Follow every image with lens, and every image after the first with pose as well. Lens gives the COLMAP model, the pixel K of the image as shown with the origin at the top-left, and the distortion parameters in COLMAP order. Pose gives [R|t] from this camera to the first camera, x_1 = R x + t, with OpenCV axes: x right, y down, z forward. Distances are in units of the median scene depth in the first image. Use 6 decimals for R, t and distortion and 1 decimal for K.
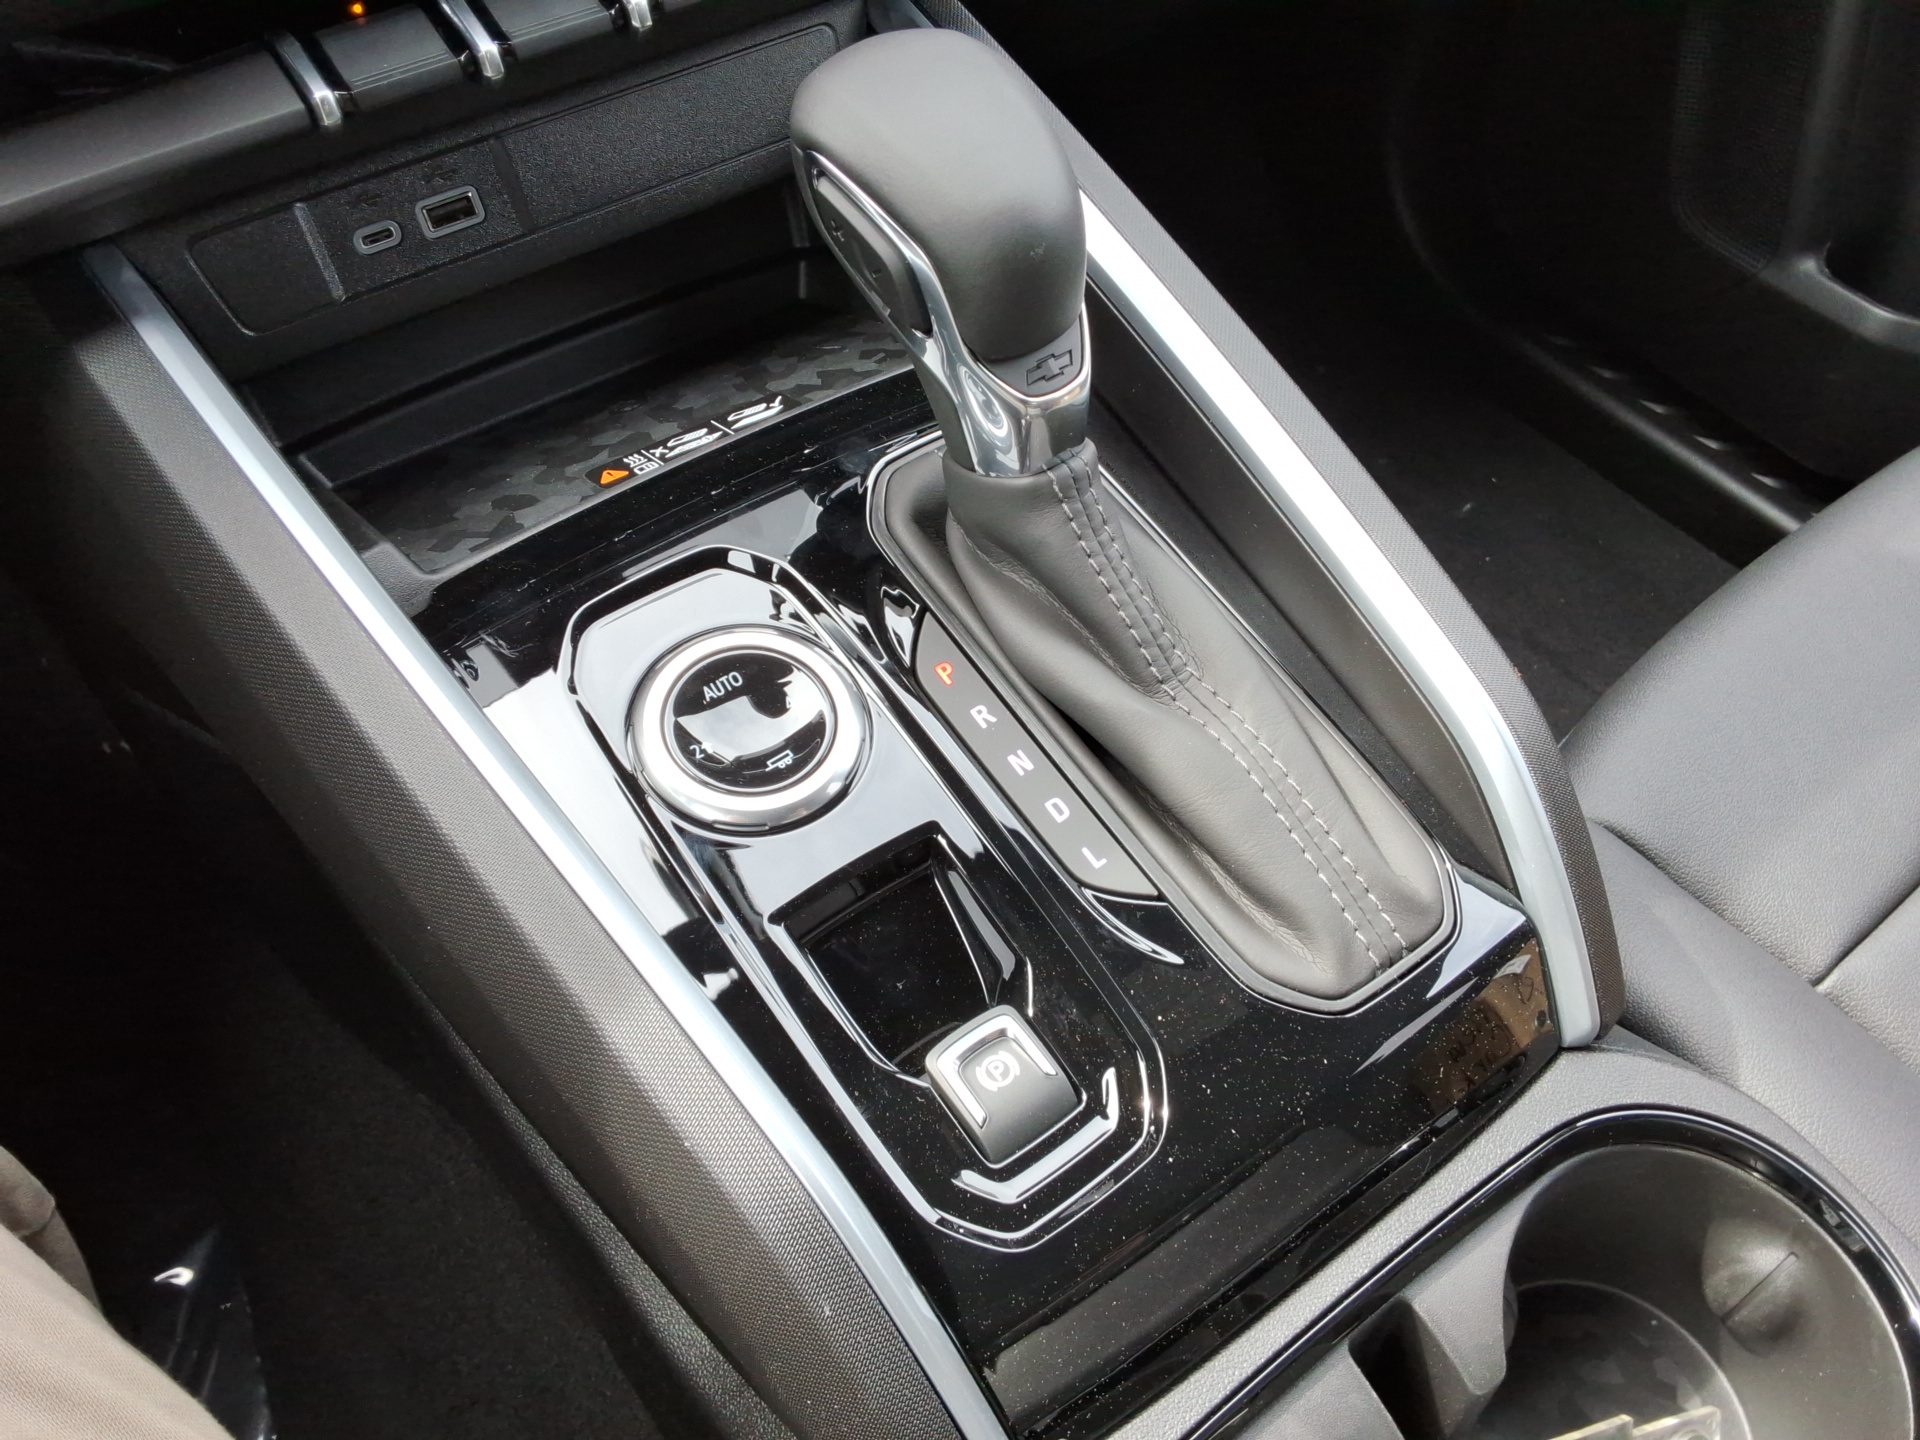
lens RADIAL K [[1540.1, 0, 972.6], [0, 1540.1, 699.5], [0, 0, 1]] dist [0.111265, -0.173972]
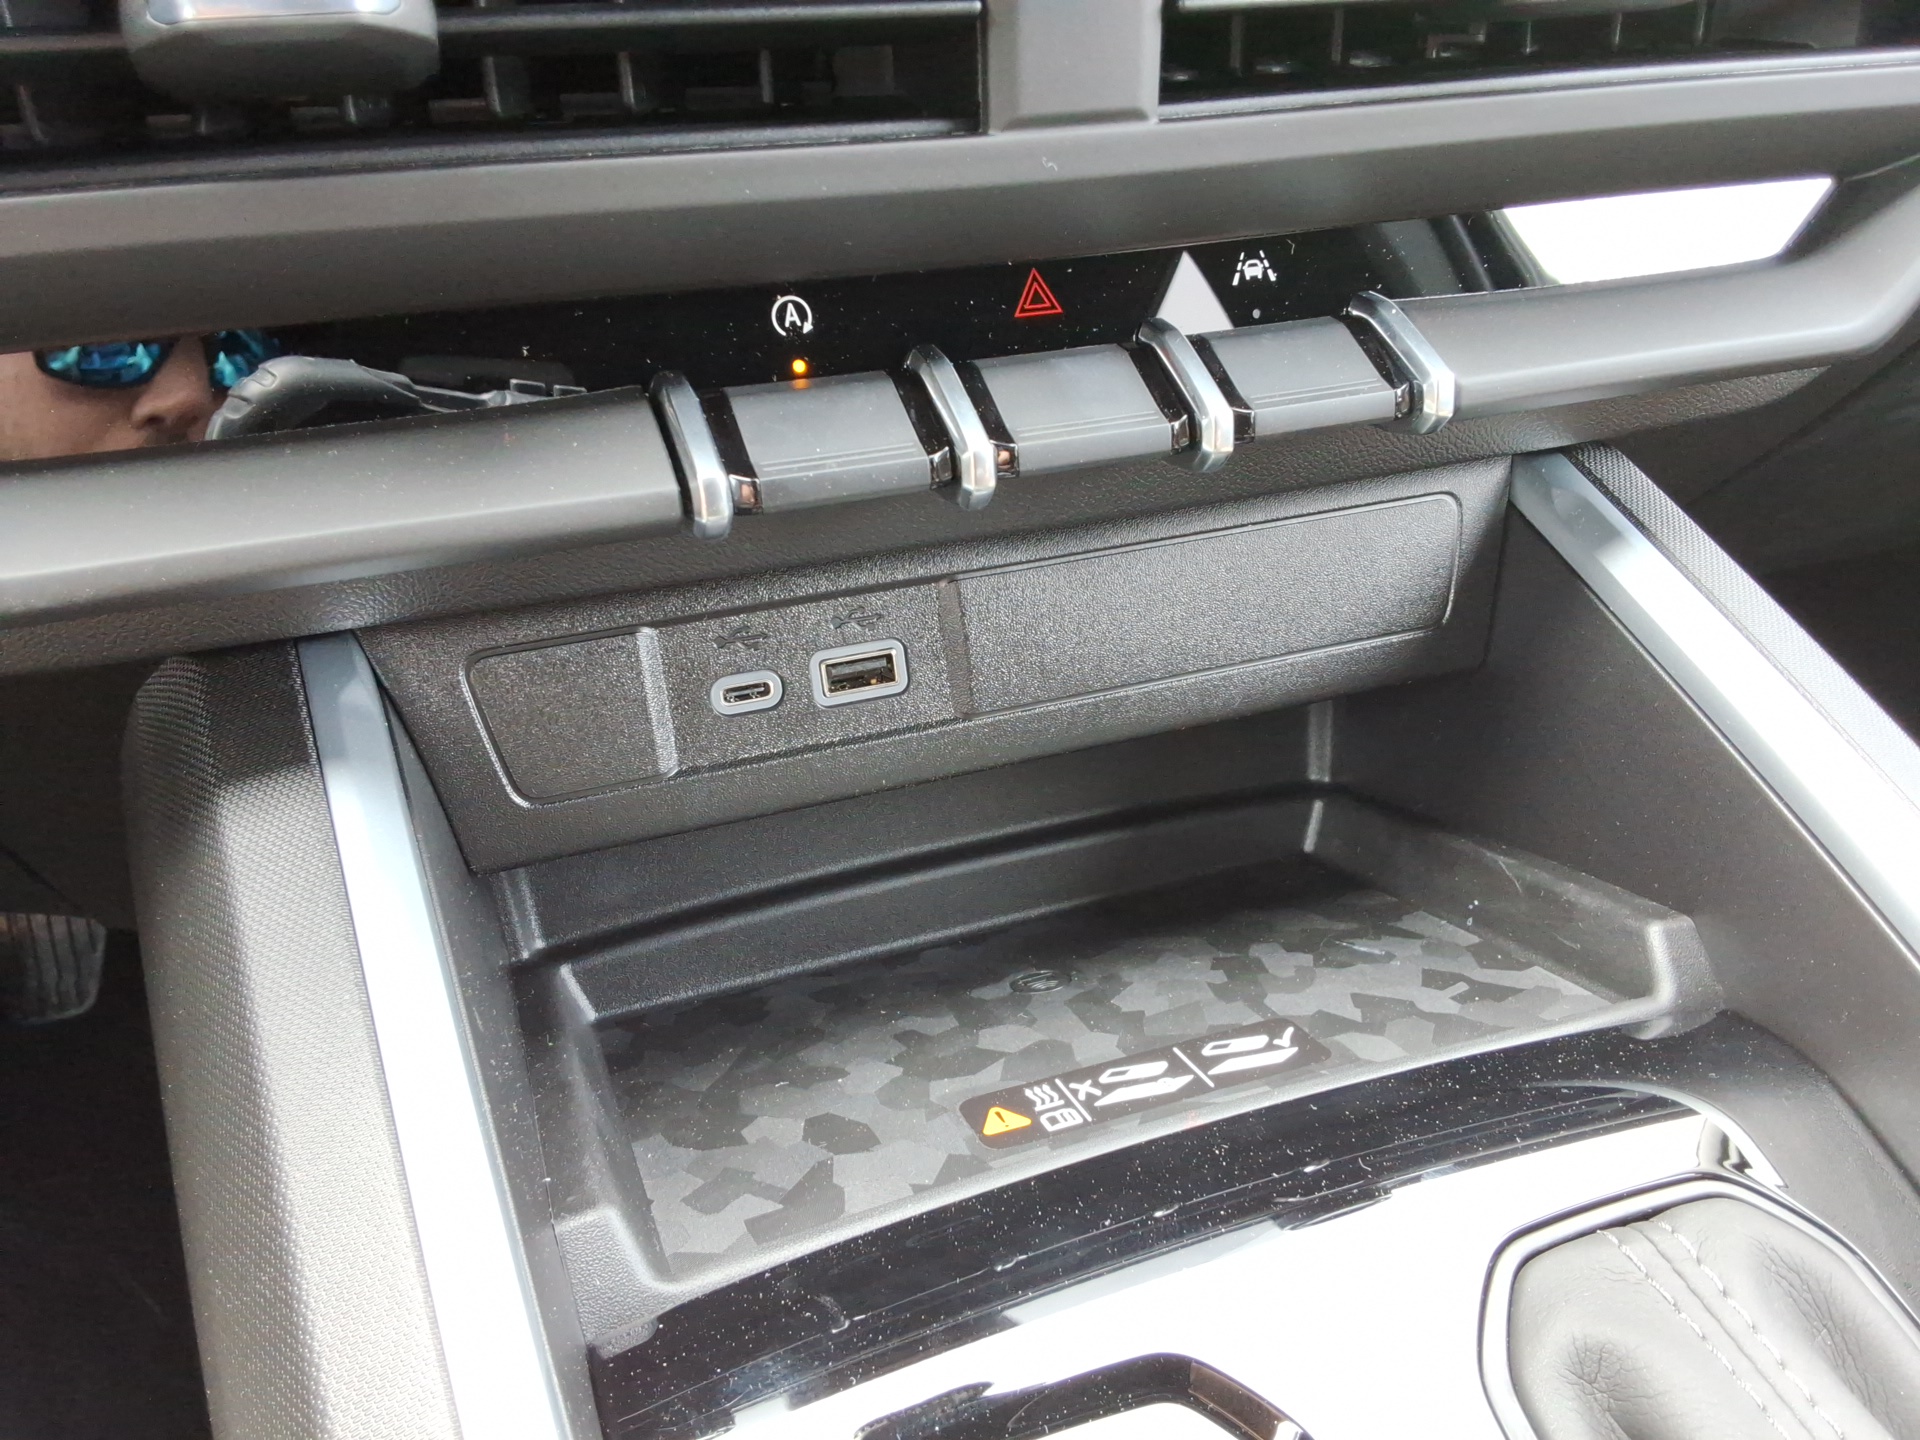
lens RADIAL K [[1536.6, 0, 973.1], [0, 1536.6, 708.9], [0, 0, 1]] dist [0.115157, -0.002122]
pose [[0.960236, 0.163846, -0.226058, -0.137213], [-0.220761, 0.941265, -0.255509, -0.140758], [0.170916, 0.295254, 0.940007, 0.398406]]
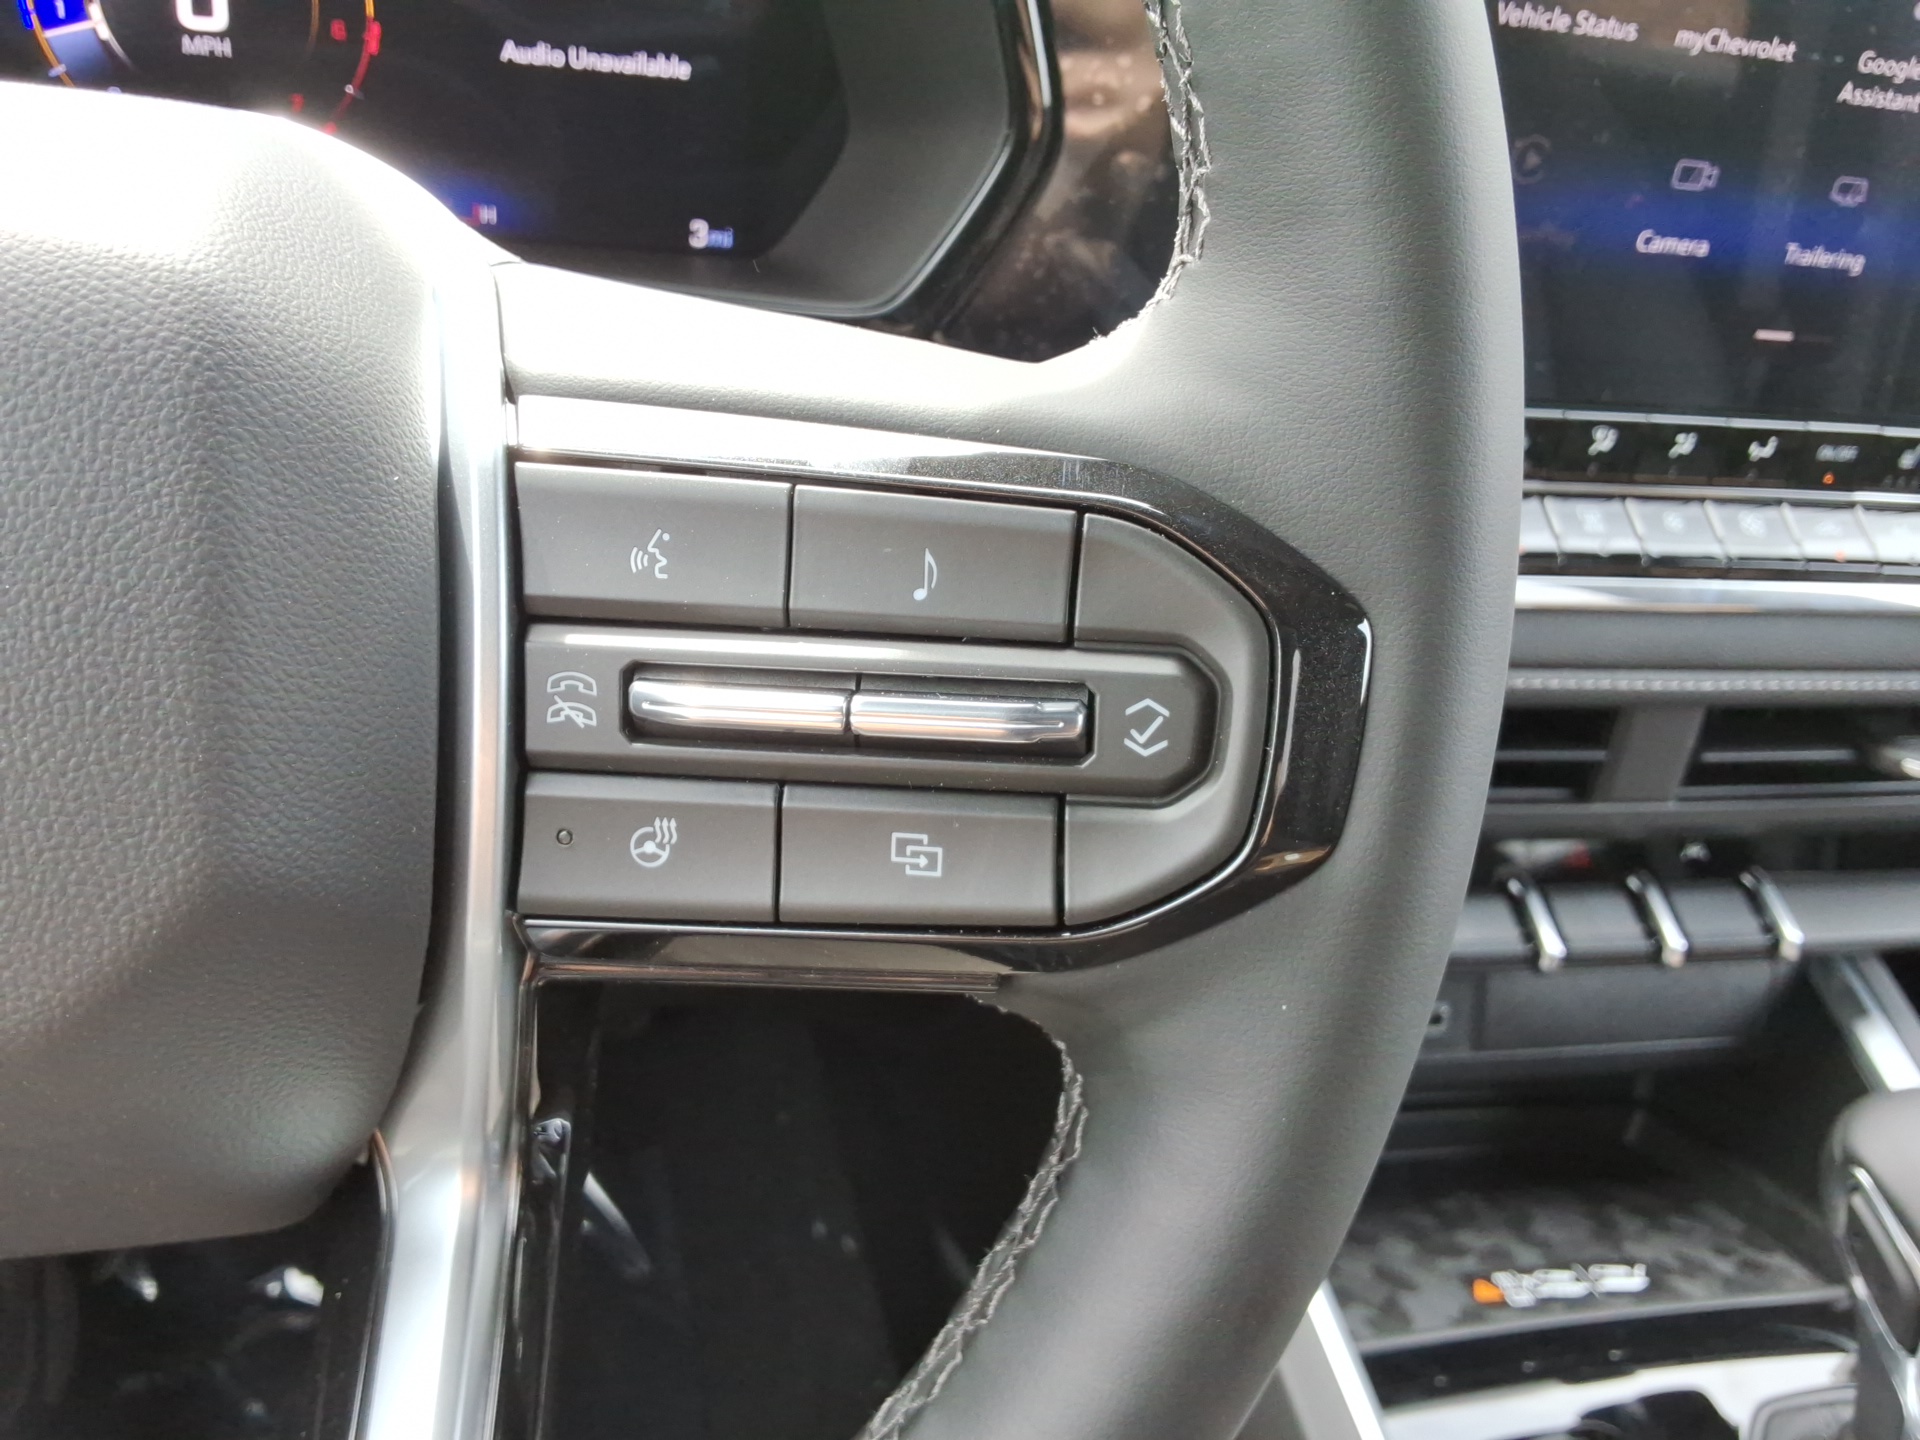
lens RADIAL K [[1540.1, 0, 952.9], [0, 1540.1, 692.3], [0, 0, 1]] dist [0.111265, -0.173972]
pose [[0.895758, 0.318733, -0.309882, -0.366938], [-0.402890, 0.876680, -0.262892, -0.073522], [0.187875, 0.360336, 0.913707, -0.236521]]
